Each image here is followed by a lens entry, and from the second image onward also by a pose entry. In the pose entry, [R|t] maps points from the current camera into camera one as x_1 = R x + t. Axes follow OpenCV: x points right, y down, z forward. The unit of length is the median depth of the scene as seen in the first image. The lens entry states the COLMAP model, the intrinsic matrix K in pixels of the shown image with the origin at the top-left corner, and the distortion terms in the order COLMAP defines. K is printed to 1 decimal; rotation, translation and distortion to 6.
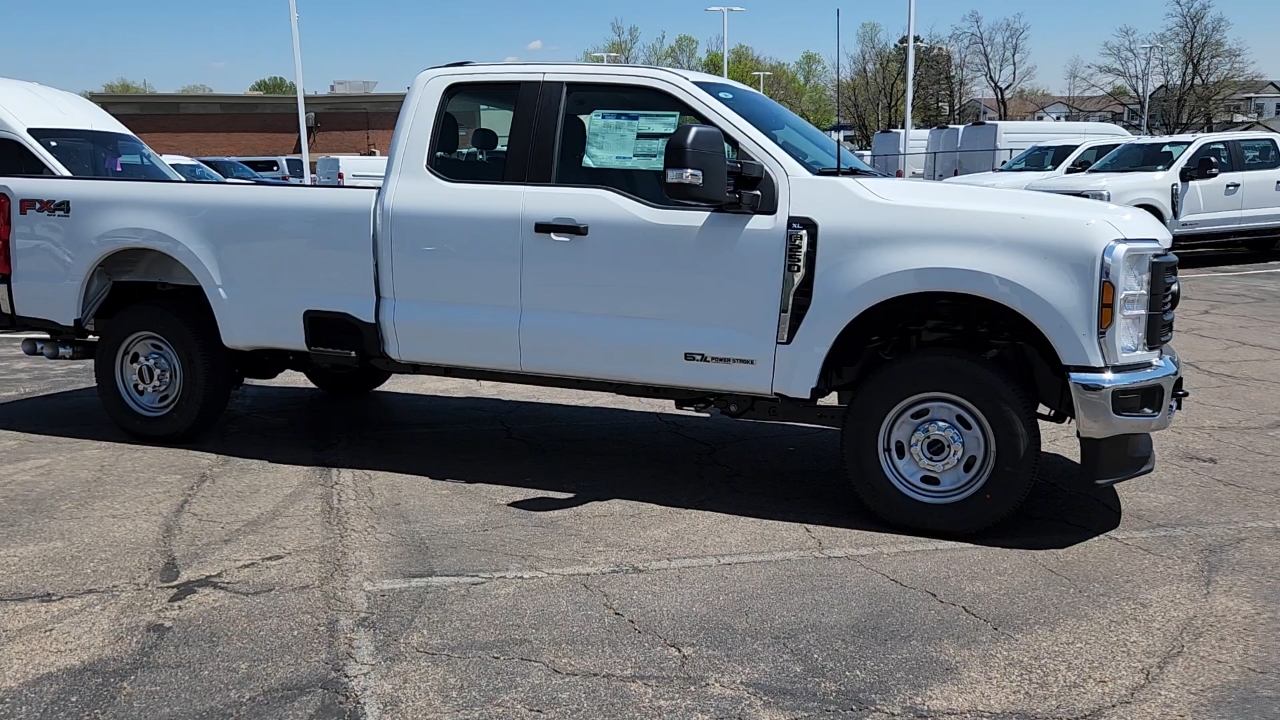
lens RADIAL K [[1091.4, 0, 627.5], [0, 1091.4, 366.5], [0, 0, 1]] dist [0.018603, 0.001672]
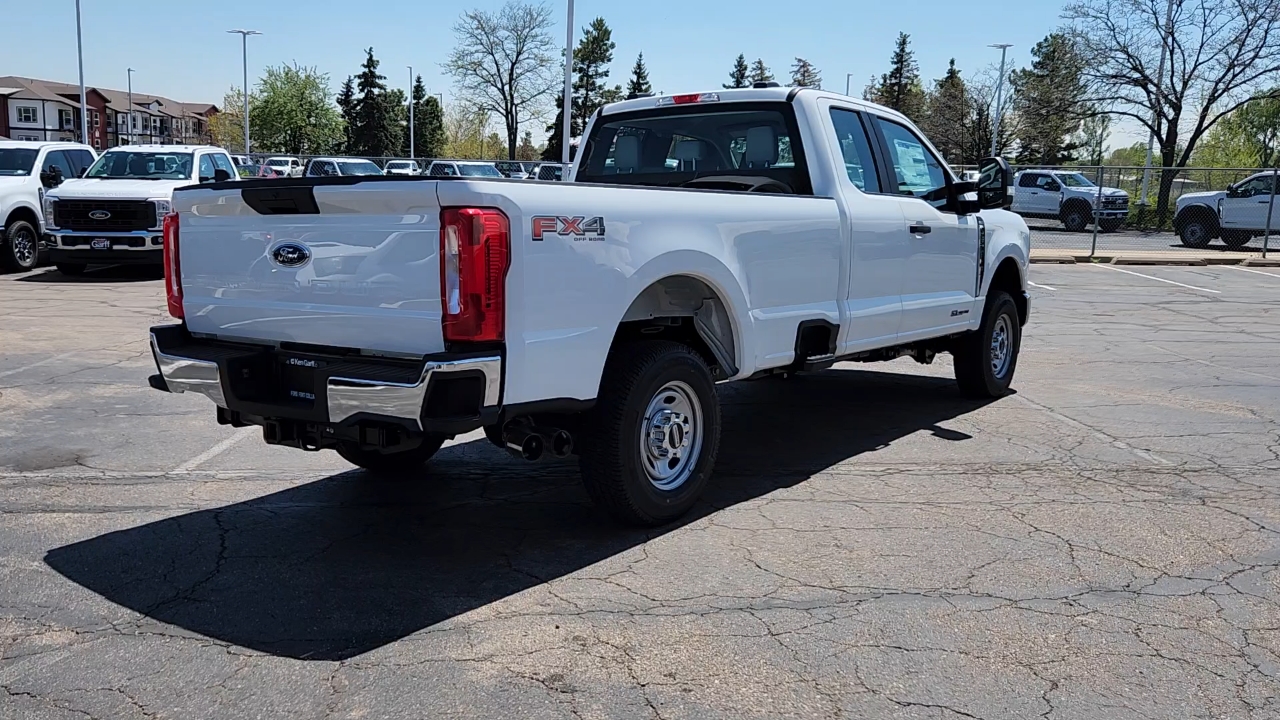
lens RADIAL K [[1091.4, 0, 627.5], [0, 1091.4, 366.5], [0, 0, 1]] dist [0.018603, 0.001672]
pose [[0.280743, -0.145865, 0.948634, -1.410140], [0.150731, 0.982820, 0.106514, -0.154758], [-0.947873, 0.113085, 0.297907, 0.946343]]
